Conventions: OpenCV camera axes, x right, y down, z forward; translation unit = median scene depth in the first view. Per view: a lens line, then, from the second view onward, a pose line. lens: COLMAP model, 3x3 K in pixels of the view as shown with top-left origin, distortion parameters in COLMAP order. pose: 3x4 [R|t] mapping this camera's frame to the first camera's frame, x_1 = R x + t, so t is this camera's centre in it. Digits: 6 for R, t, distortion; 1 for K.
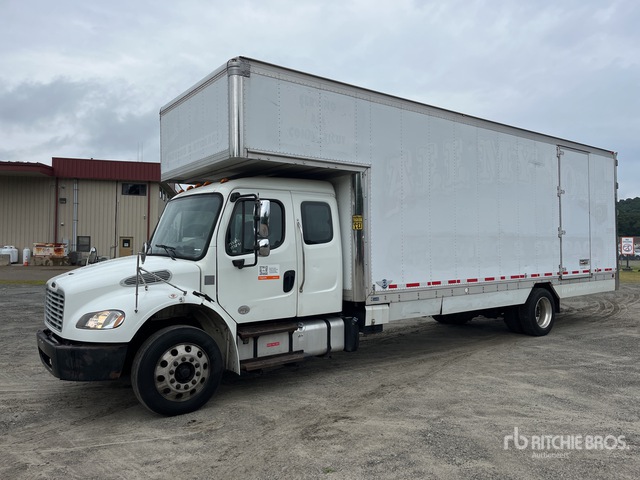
lens RADIAL K [[491.2, 0, 320.5], [0, 491.2, 241.1], [0, 0, 1]] dist [0.065910, -0.045226]
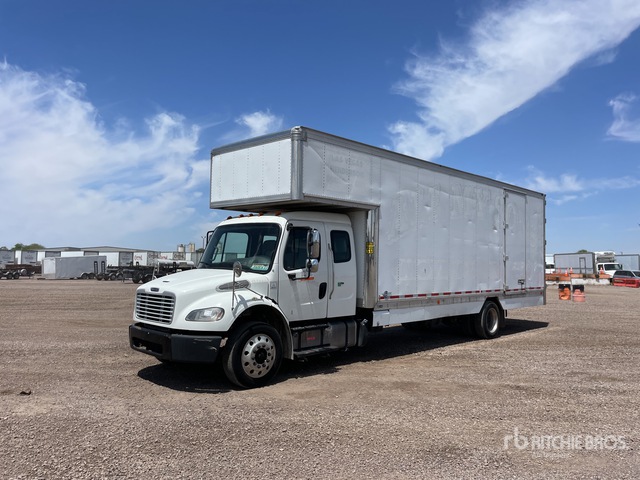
lens RADIAL K [[491.2, 0, 313.3], [0, 491.2, 242.2], [0, 0, 1]] dist [0.065910, -0.045226]
pose [[0.992239, 0.034466, 0.119470, -0.253258], [-0.031397, 0.999129, -0.027477, -0.011938], [-0.120313, 0.023513, 0.992457, -0.319595]]
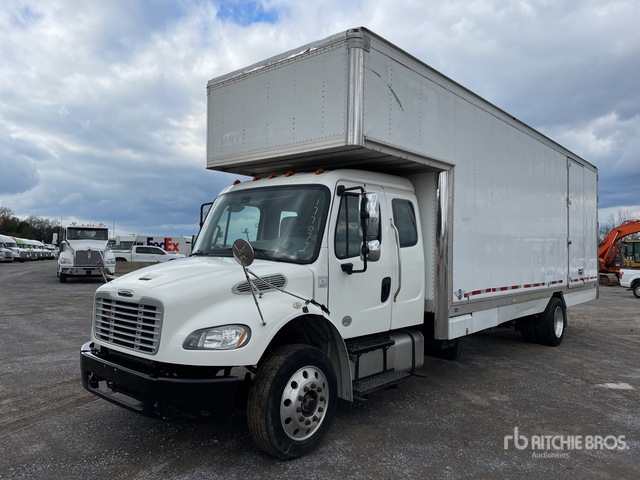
lens RADIAL K [[491.2, 0, 315.9], [0, 491.2, 234.0], [0, 0, 1]] dist [0.065910, -0.045226]
pose [[0.981191, 0.028712, 0.190892, -0.356353], [-0.024056, 0.999355, -0.026662, 0.009540], [-0.191534, 0.021569, 0.981249, 0.162436]]
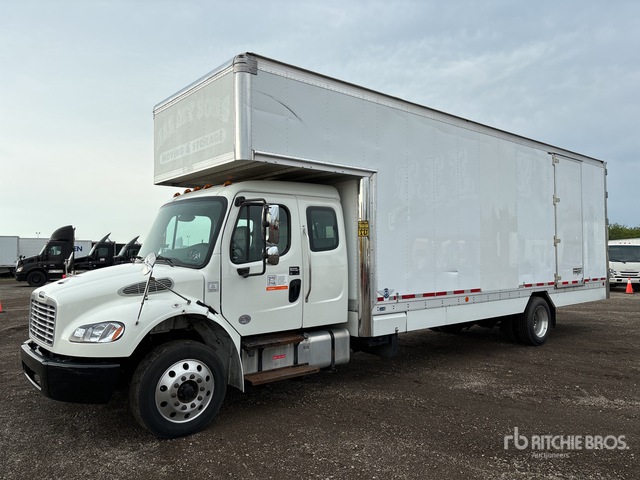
lens RADIAL K [[491.2, 0, 320.2], [0, 491.2, 240.8], [0, 0, 1]] dist [0.065910, -0.045226]
pose [[0.998714, 0.007092, 0.050194, -0.063037], [-0.006489, 0.999905, -0.012181, -0.003034], [-0.050276, 0.011839, 0.998665, 0.048816]]
